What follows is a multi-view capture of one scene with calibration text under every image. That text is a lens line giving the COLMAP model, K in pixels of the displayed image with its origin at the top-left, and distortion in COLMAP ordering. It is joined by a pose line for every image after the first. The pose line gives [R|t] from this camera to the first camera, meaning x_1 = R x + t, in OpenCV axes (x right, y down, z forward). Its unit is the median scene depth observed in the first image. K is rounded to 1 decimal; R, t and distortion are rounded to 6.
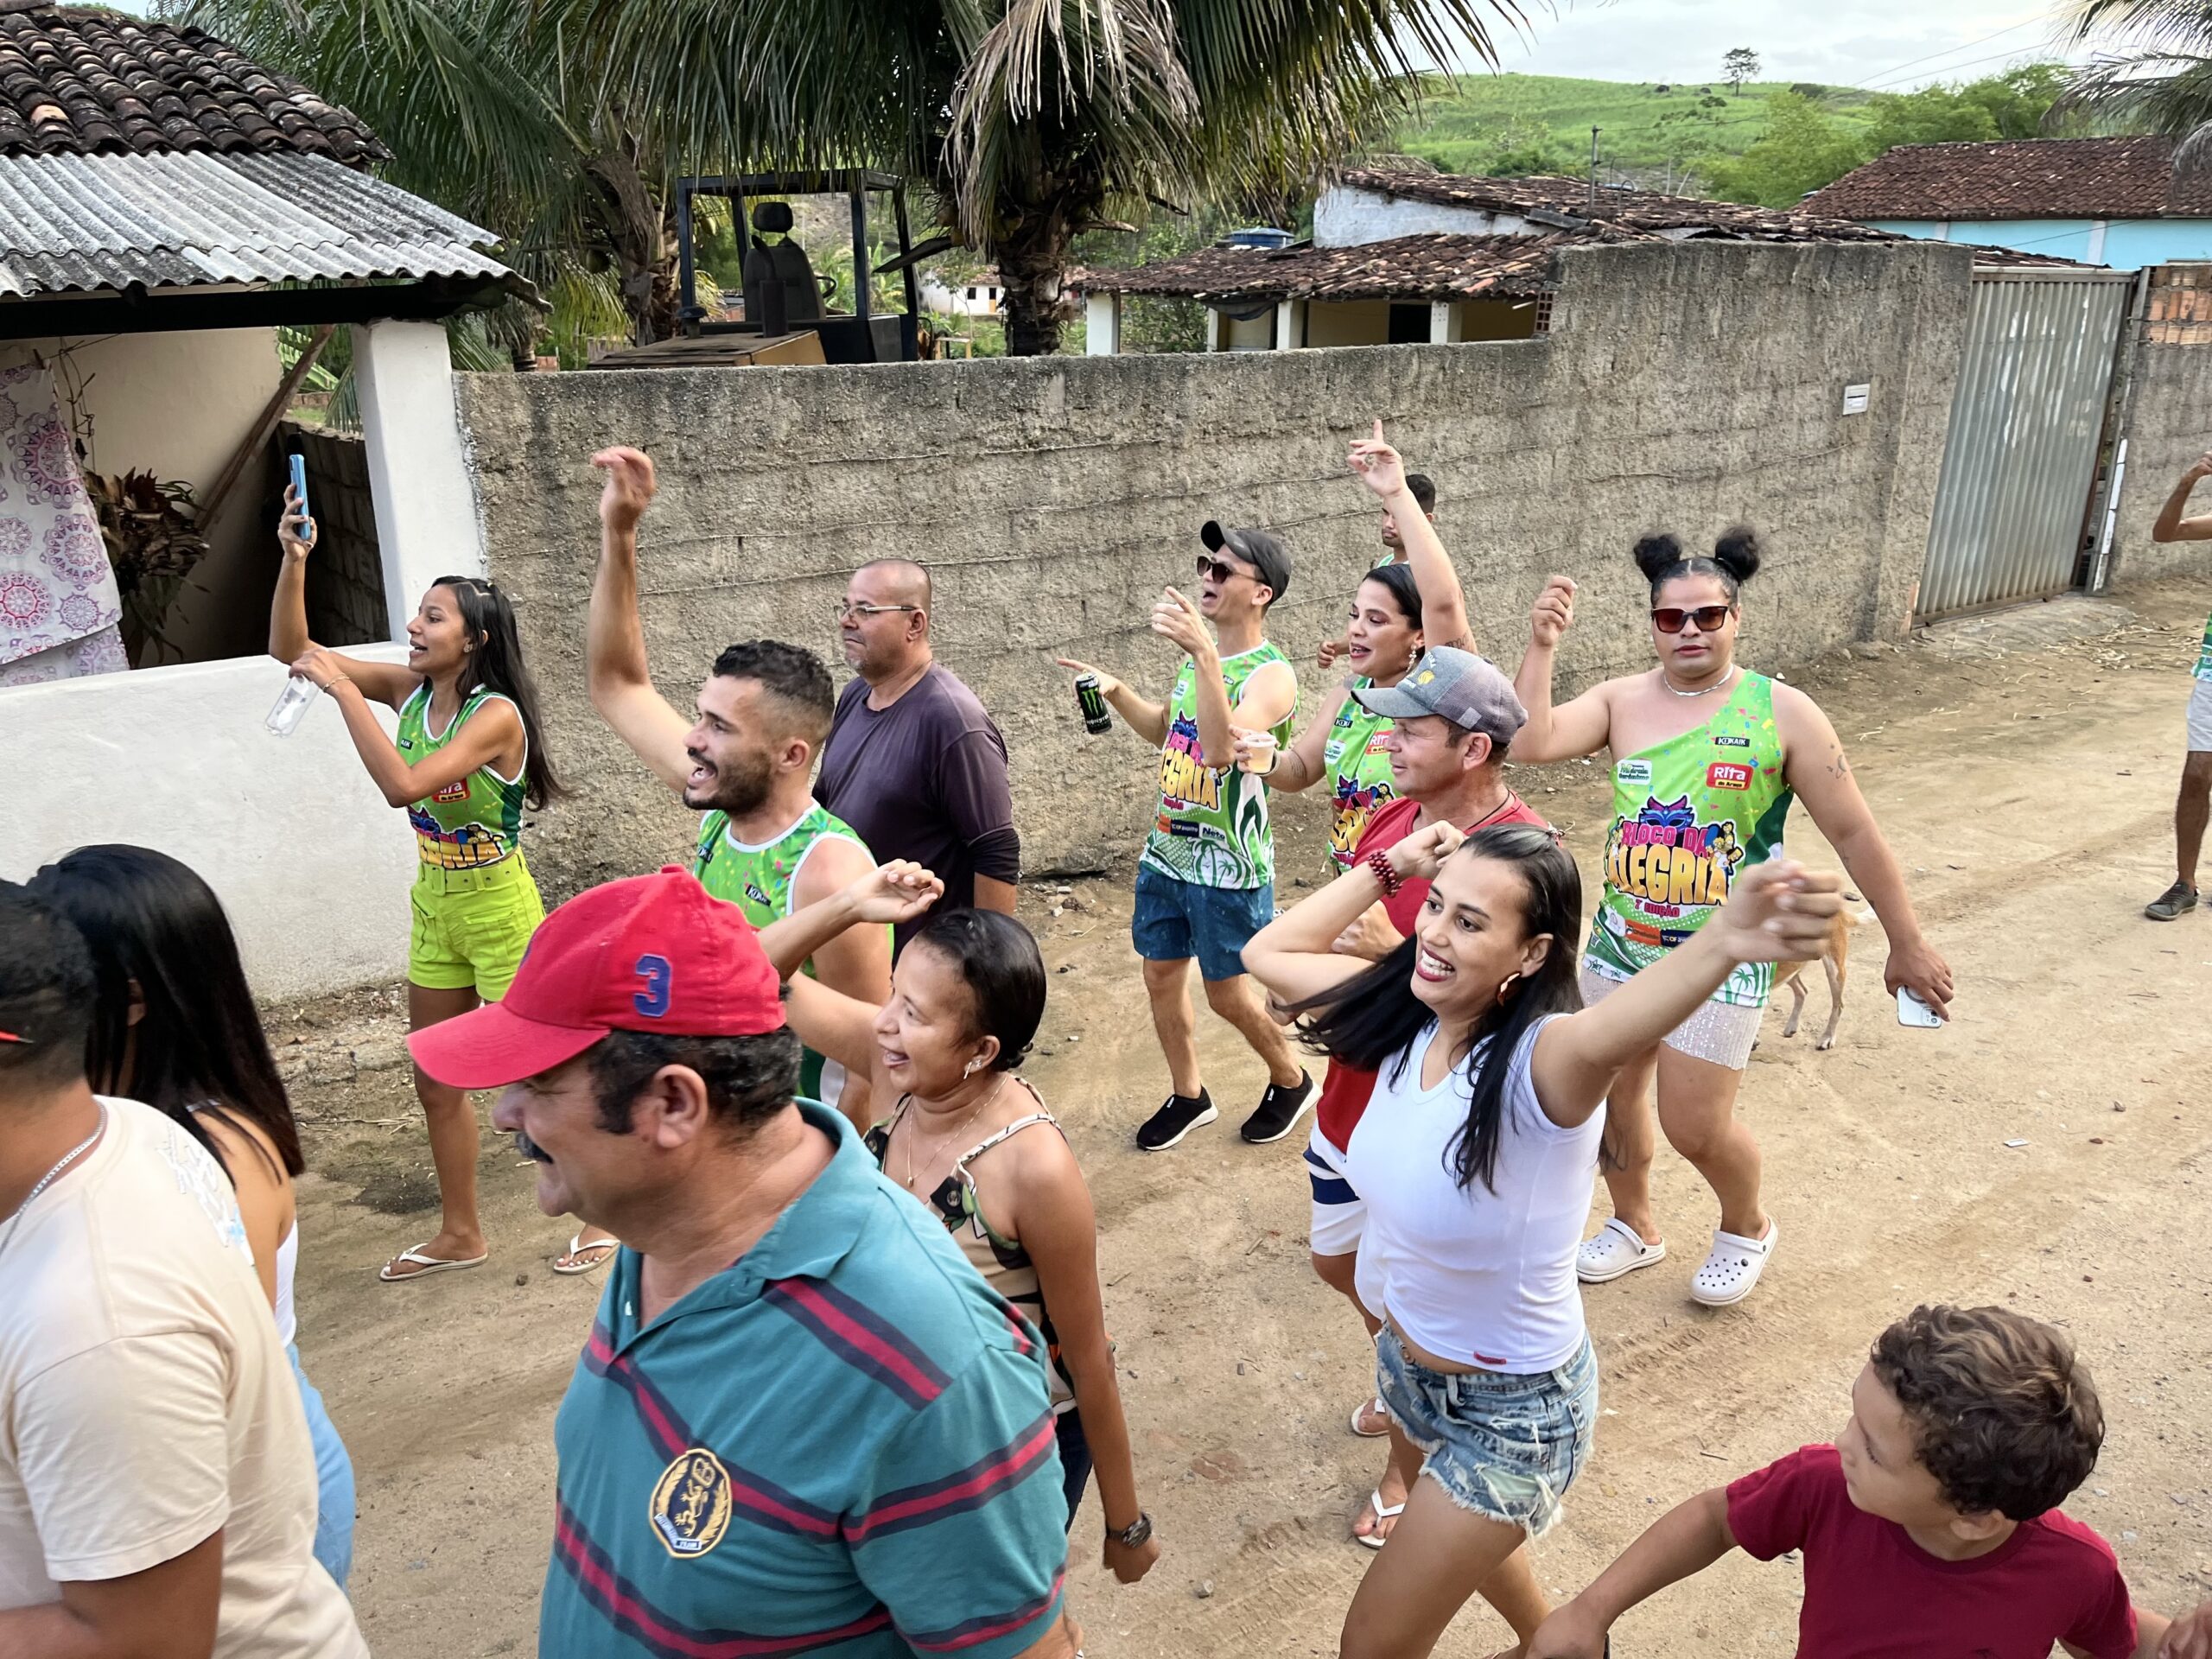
lens RADIAL K [[1683.5, 0, 1106.0], [0, 1683.5, 829.5], [0, 0, 1]] dist [0.087690, -0.133491]
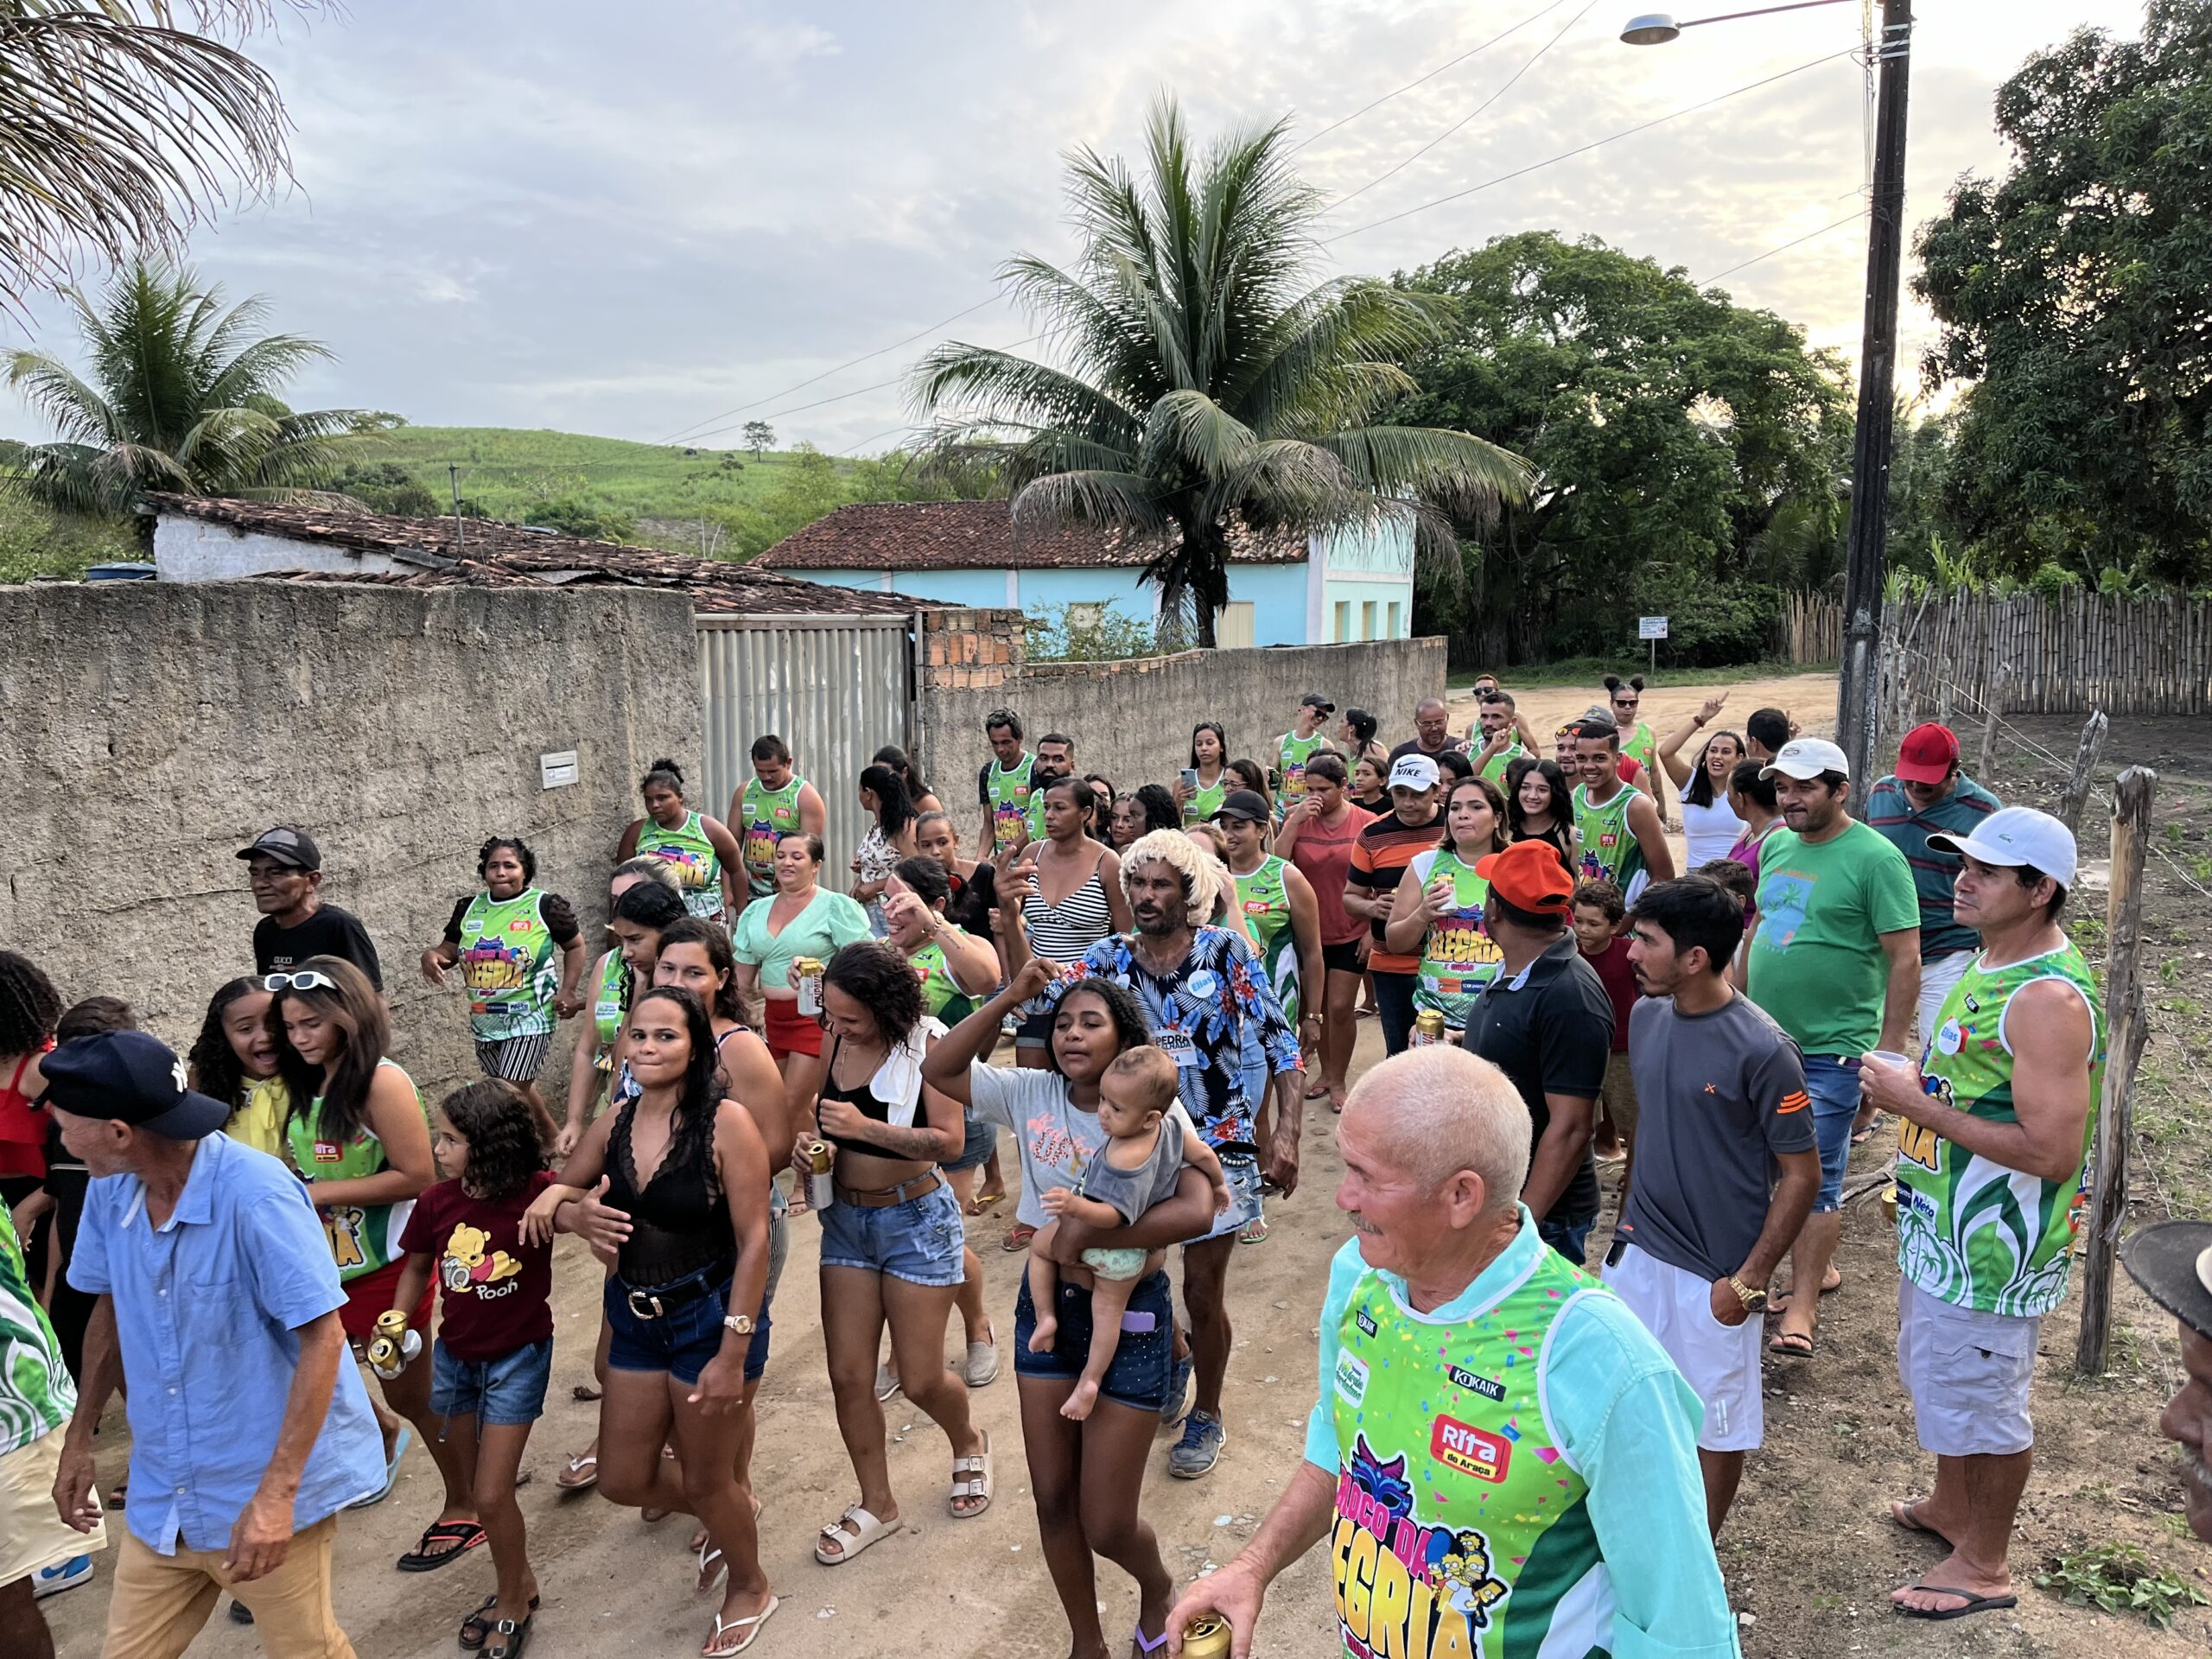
lens RADIAL K [[1629.0, 0, 1125.9], [0, 1629.0, 816.2], [0, 0, 1]] dist [0.107790, -0.107572]
pose [[0.862914, -0.065590, 0.501076, 0.243594], [0.160247, 0.975885, -0.148224, -0.061456], [-0.479270, 0.208200, 0.852615, 0.177360]]
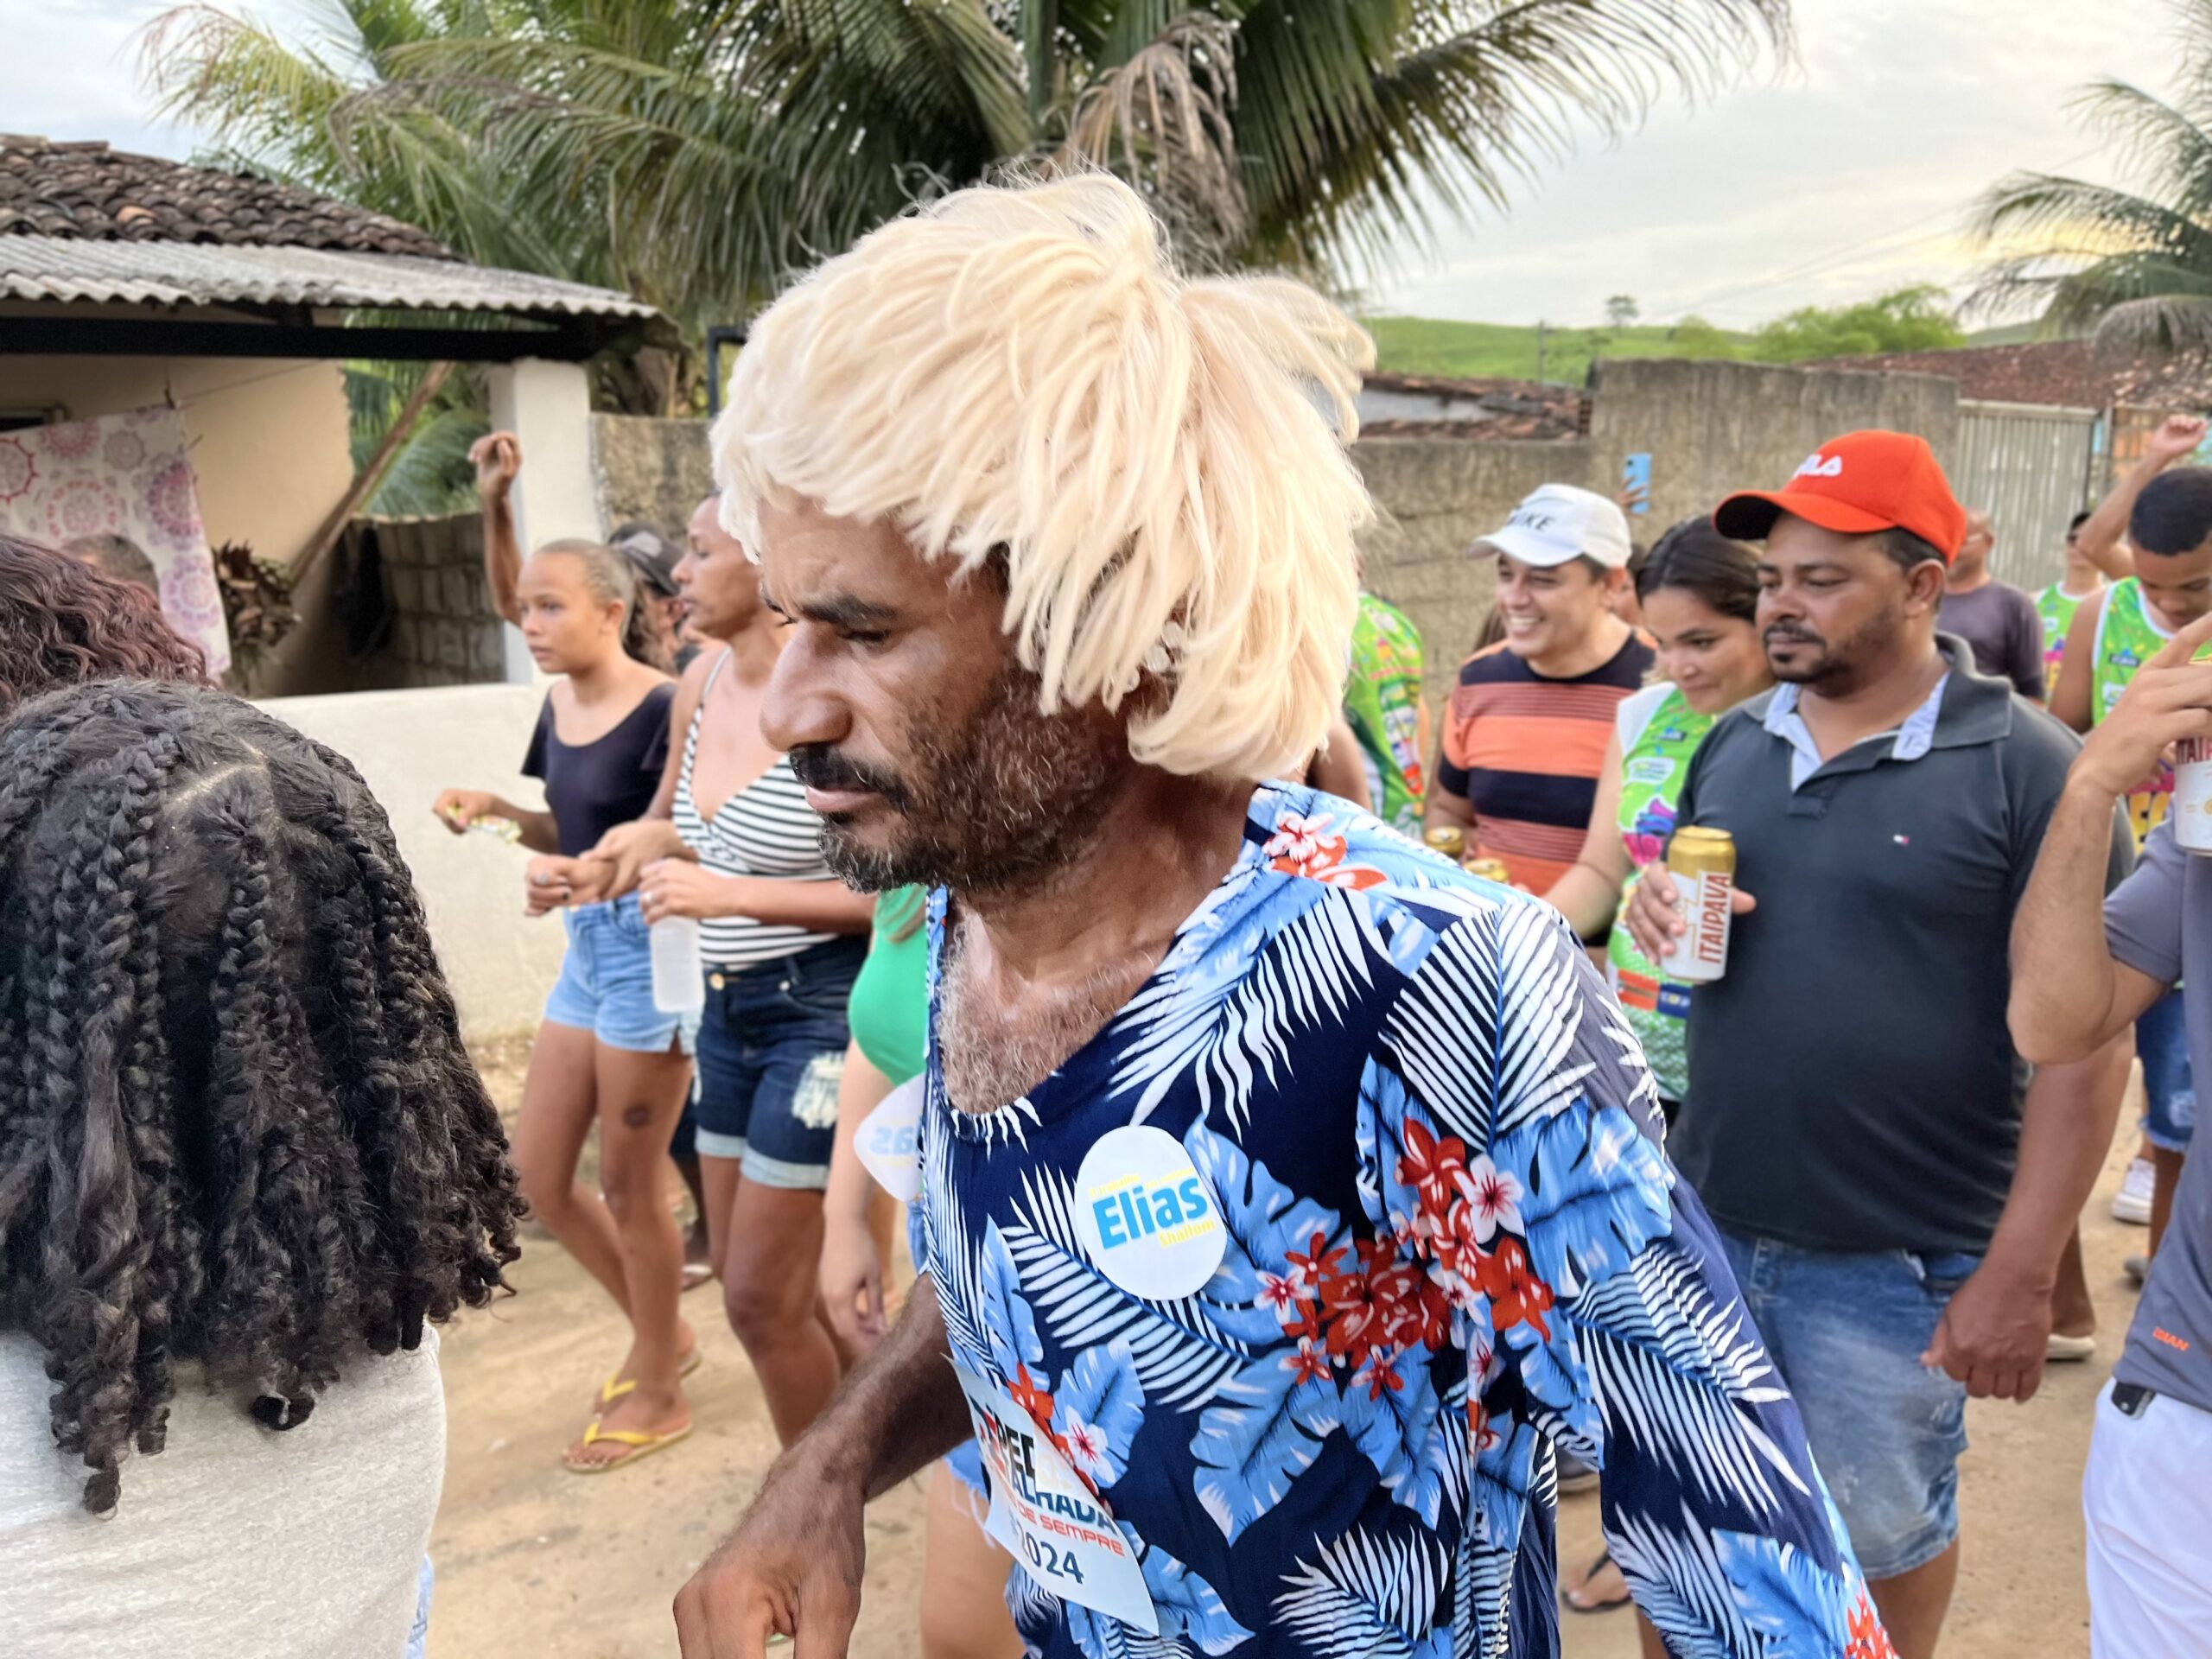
lens RADIAL K [[1697.9, 0, 1106.0], [0, 1697.9, 829.5], [0, 0, 1]] dist [-0.002233, -0.002449]
pose [[0.998782, -0.011871, 0.047890, -0.066235], [0.017869, 0.991764, -0.126826, 0.054502], [-0.045990, 0.127527, 0.990768, 0.013222]]
